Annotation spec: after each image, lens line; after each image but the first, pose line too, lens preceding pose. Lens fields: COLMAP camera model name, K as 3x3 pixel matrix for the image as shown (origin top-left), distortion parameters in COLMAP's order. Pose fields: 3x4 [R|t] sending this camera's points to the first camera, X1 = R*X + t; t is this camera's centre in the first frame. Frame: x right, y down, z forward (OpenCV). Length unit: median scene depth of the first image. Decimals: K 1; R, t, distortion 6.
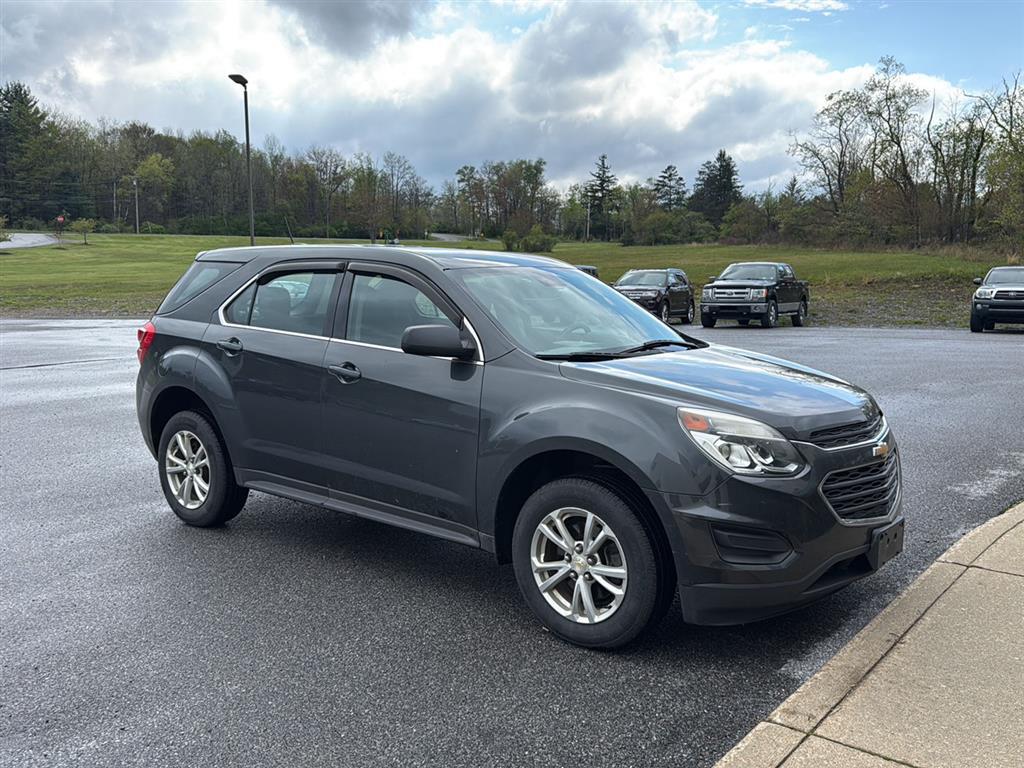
lens RADIAL K [[941.5, 0, 512.0], [0, 941.5, 384.0], [0, 0, 1]] dist [0.123960, -0.248563]
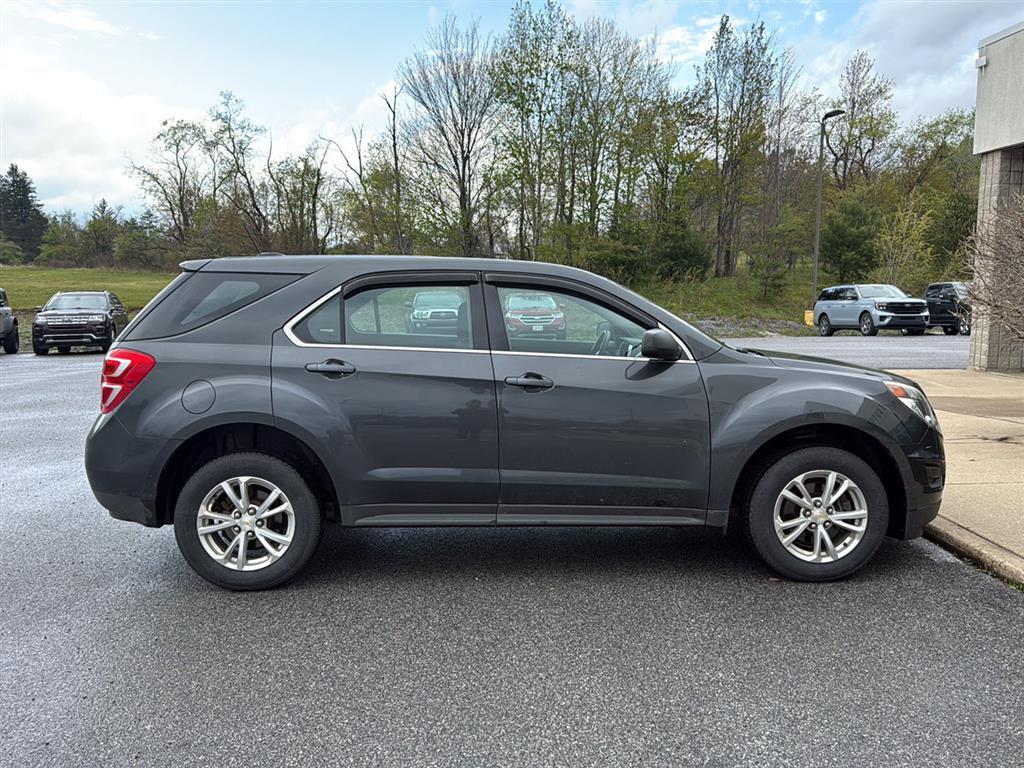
lens RADIAL K [[941.5, 0, 512.0], [0, 941.5, 384.0], [0, 0, 1]] dist [0.123960, -0.248563]
pose [[0.739175, -0.067190, 0.670154, -0.698610], [0.085499, 0.996323, 0.005587, -0.014798], [-0.668065, 0.053168, 0.742201, 0.224056]]
